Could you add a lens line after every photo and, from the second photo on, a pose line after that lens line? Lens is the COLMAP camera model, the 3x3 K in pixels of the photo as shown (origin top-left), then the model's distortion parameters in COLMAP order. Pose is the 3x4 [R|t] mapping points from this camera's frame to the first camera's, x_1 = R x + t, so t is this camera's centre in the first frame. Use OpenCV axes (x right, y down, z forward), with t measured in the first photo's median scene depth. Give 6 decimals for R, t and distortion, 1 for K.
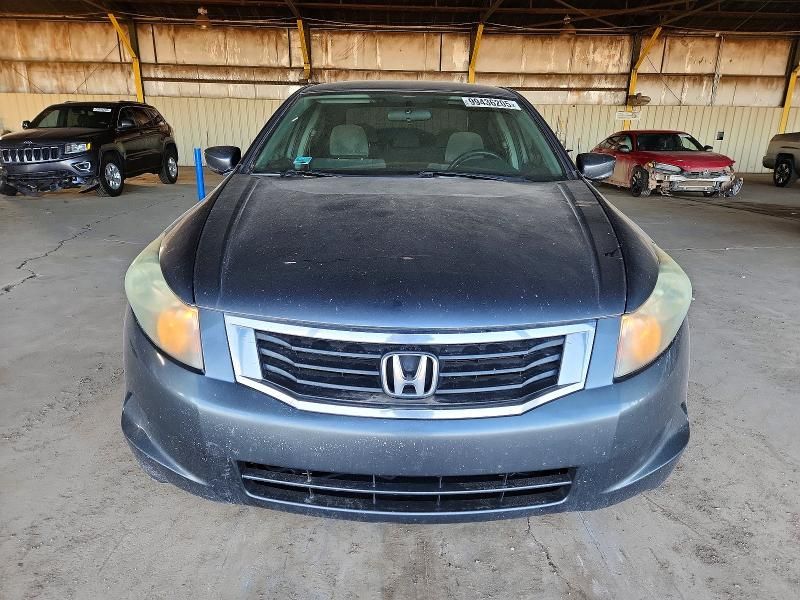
lens RADIAL K [[588.7, 0, 393.5], [0, 588.7, 302.0], [0, 0, 1]] dist [0.073298, -0.076505]
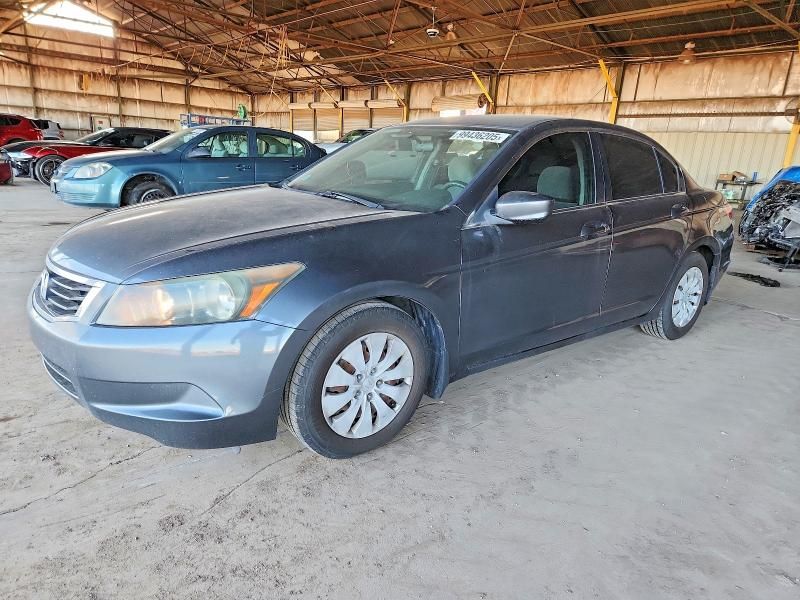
lens RADIAL K [[588.7, 0, 393.5], [0, 588.7, 302.0], [0, 0, 1]] dist [0.073298, -0.076505]
pose [[0.580134, 0.214491, -0.785772, 0.255856], [-0.257567, 0.963510, 0.072846, -0.028458], [0.772724, 0.160129, 0.614211, 0.090405]]
